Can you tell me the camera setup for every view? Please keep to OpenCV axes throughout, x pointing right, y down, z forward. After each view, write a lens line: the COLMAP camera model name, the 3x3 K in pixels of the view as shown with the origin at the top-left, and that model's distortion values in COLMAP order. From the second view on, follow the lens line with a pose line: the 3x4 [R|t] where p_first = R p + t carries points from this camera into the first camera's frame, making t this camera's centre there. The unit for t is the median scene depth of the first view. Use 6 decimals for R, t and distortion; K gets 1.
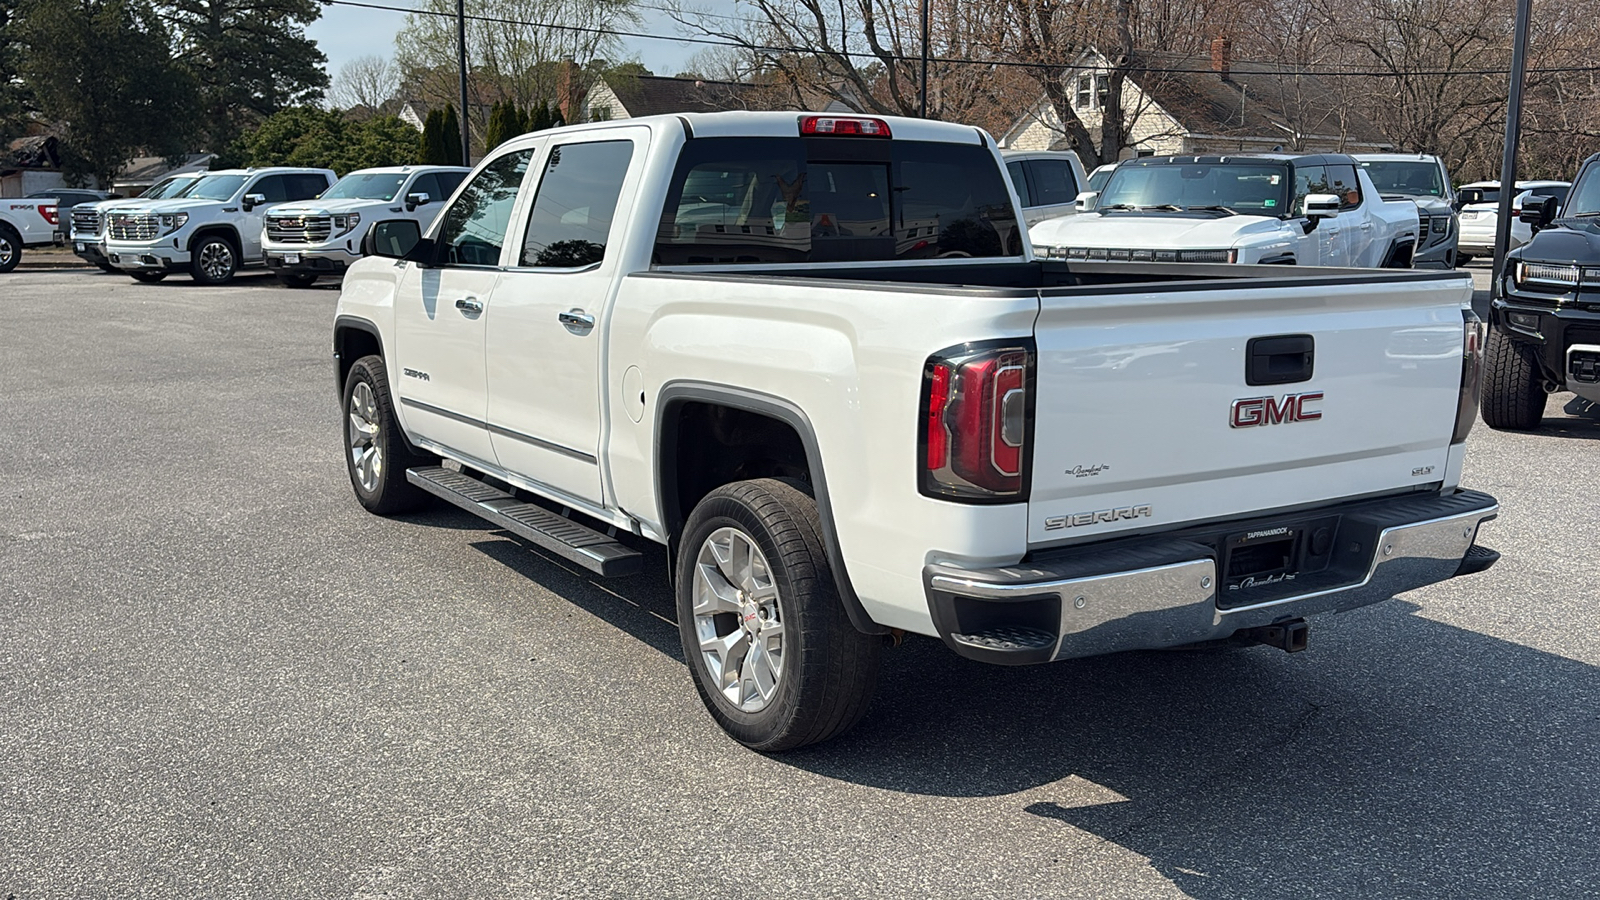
lens RADIAL K [[1472.8, 0, 800.0], [0, 1472.8, 450.0], [0, 0, 1]] dist [0.004876, 0.079165]
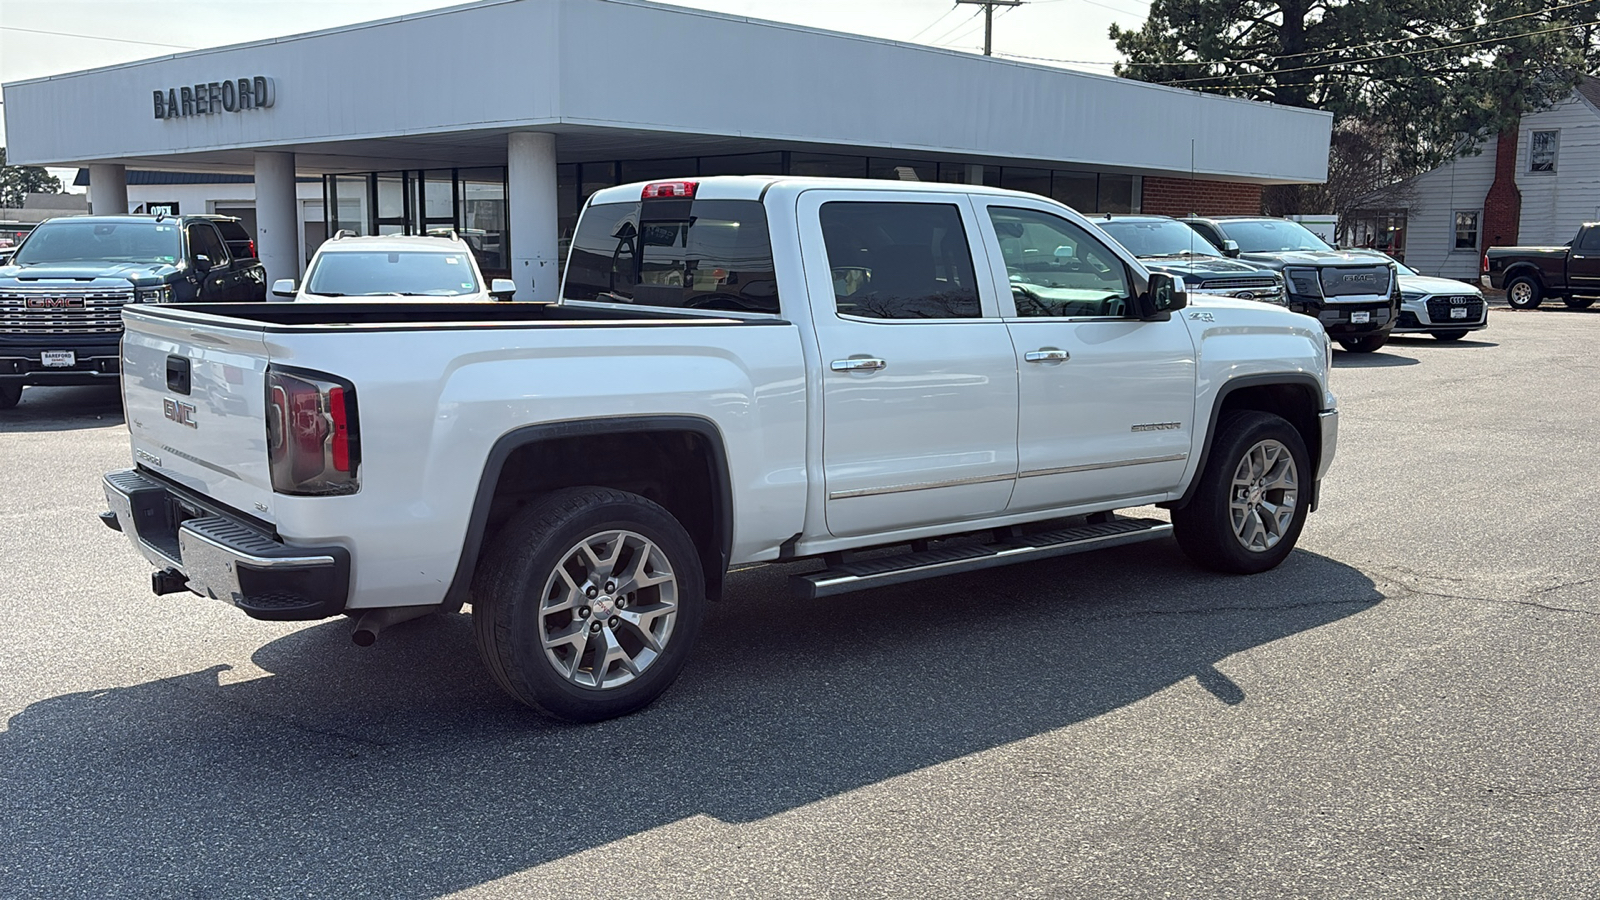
lens RADIAL K [[1469.9, 0, 758.1], [0, 1469.9, 448.4], [0, 0, 1]] dist [0.073022, -0.099683]
pose [[0.088600, 0.138411, -0.986404, 1.204694], [-0.169731, 0.977913, 0.121974, -0.175800], [0.981500, 0.156617, 0.110136, 0.979182]]
